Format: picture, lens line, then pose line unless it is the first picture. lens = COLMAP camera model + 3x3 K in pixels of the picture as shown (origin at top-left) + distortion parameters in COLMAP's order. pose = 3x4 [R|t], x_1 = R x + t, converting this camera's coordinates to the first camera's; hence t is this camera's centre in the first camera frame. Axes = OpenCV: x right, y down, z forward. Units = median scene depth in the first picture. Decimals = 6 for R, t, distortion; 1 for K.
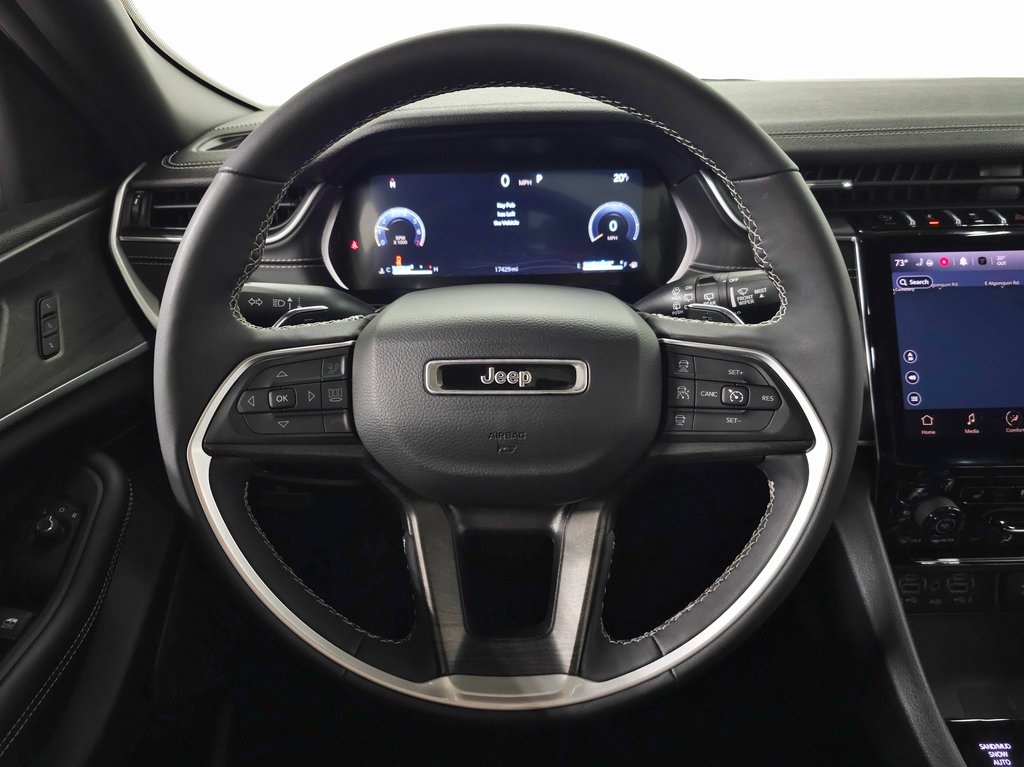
lens RADIAL K [[731.7, 0, 502.1], [0, 731.7, 388.1], [0, 0, 1]] dist [0.007453, -0.020760]
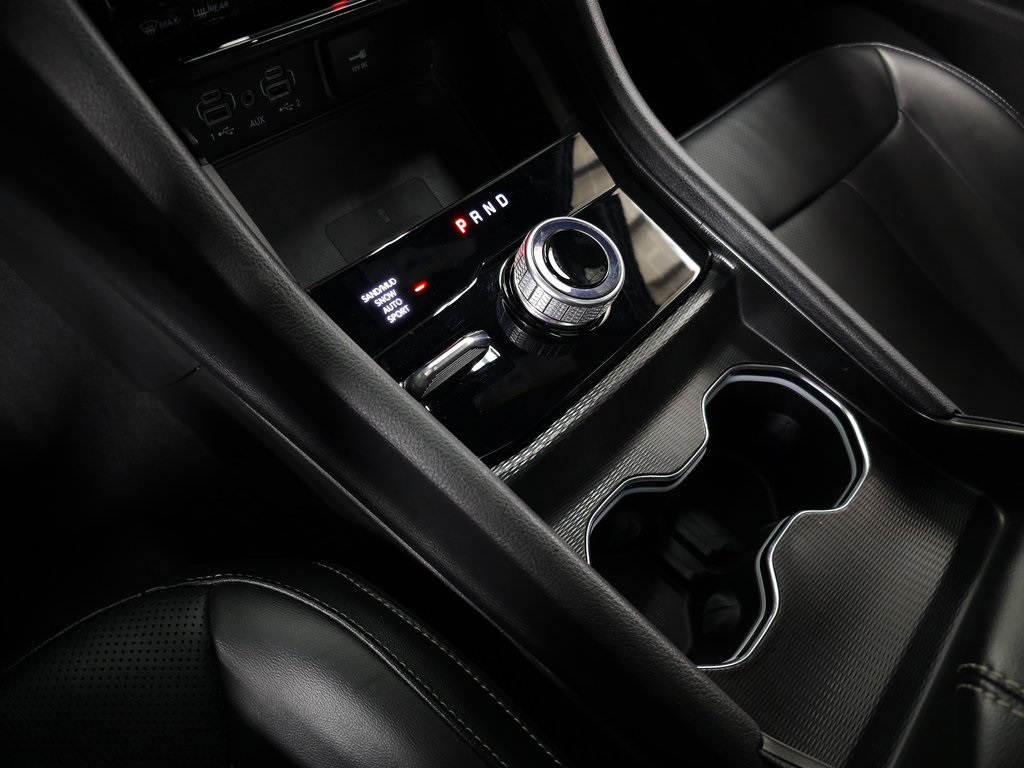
lens RADIAL K [[709.1, 0, 519.2], [0, 709.1, 376.6], [0, 0, 1]] dist [-0.002684, -0.005633]
pose [[0.650851, -0.535593, 0.538082, 0.305538], [0.168253, 0.792876, 0.585694, 0.152873], [-0.740327, -0.290666, 0.606160, 0.397333]]
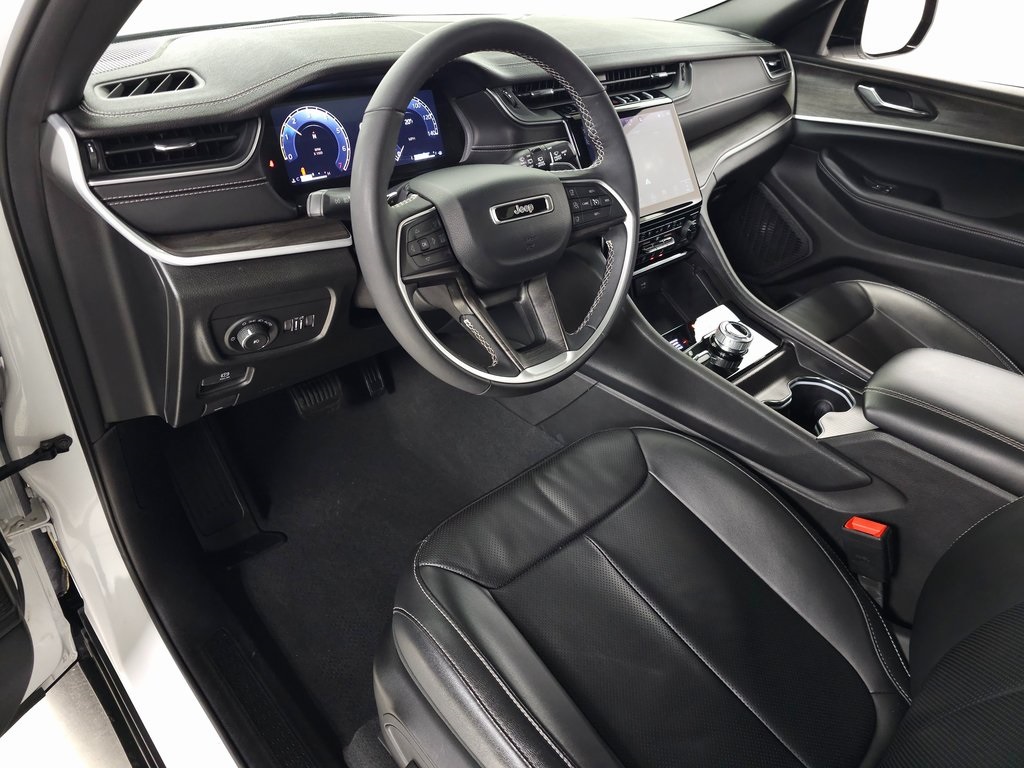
lens RADIAL K [[671.0, 0, 510.3], [0, 671.0, 380.1], [0, 0, 1]] dist [0.033989, -0.030358]
pose [[0.720327, -0.329304, 0.610481, -0.927050], [0.239737, 0.944076, 0.226377, 0.001105], [-0.650888, -0.016710, 0.758990, -0.253658]]
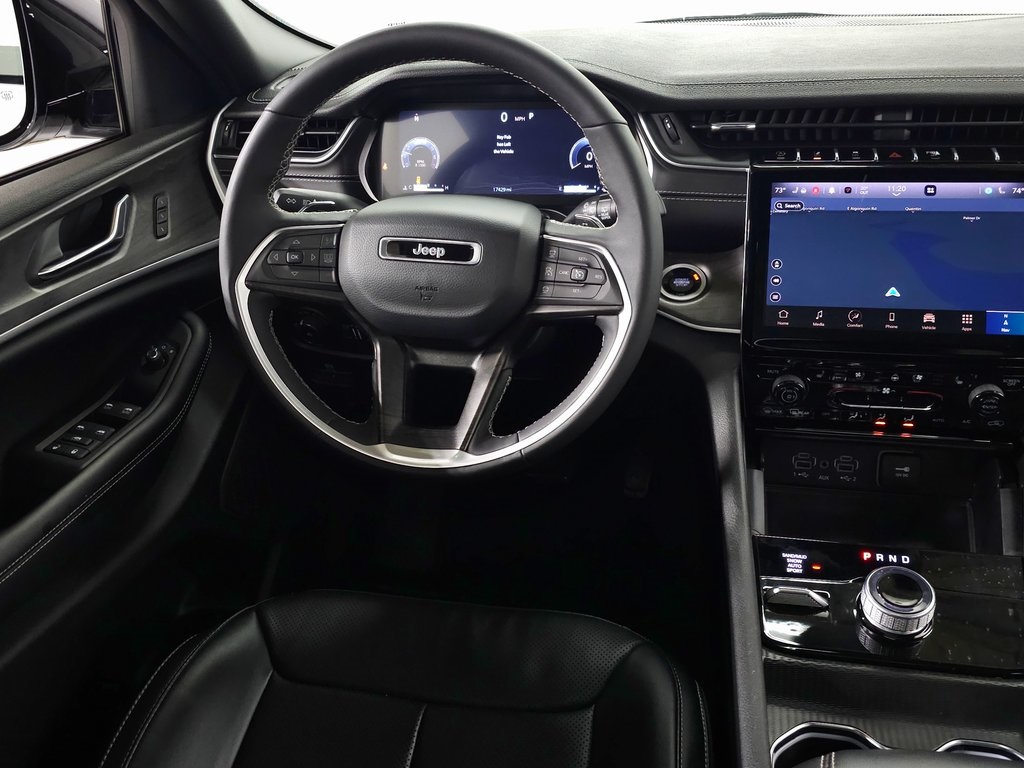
lens RADIAL K [[944.3, 0, 513.0], [0, 944.3, 393.4], [0, 0, 1]] dist [0.022477, 0.000000]
pose [[0.979827, 0.070707, -0.186919, 0.424617], [-0.065038, 0.997222, 0.036299, 0.149042], [0.188967, -0.023409, 0.981704, -0.698592]]
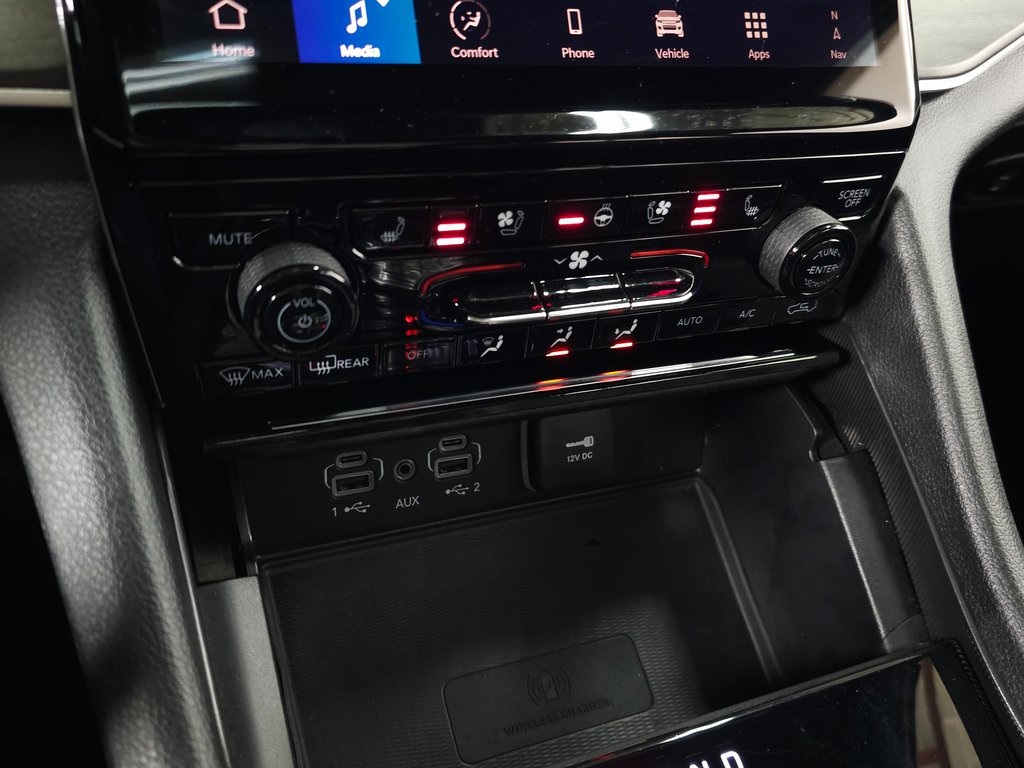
lens RADIAL K [[843.4, 0, 510.6], [0, 843.4, 376.2], [0, 0, 1]] dist [0.050157, -0.093153]
pose [[0.918452, -0.110445, 0.379800, 0.518920], [0.055928, 0.986840, 0.151722, 0.152217], [-0.391558, -0.118108, 0.912542, 0.556938]]
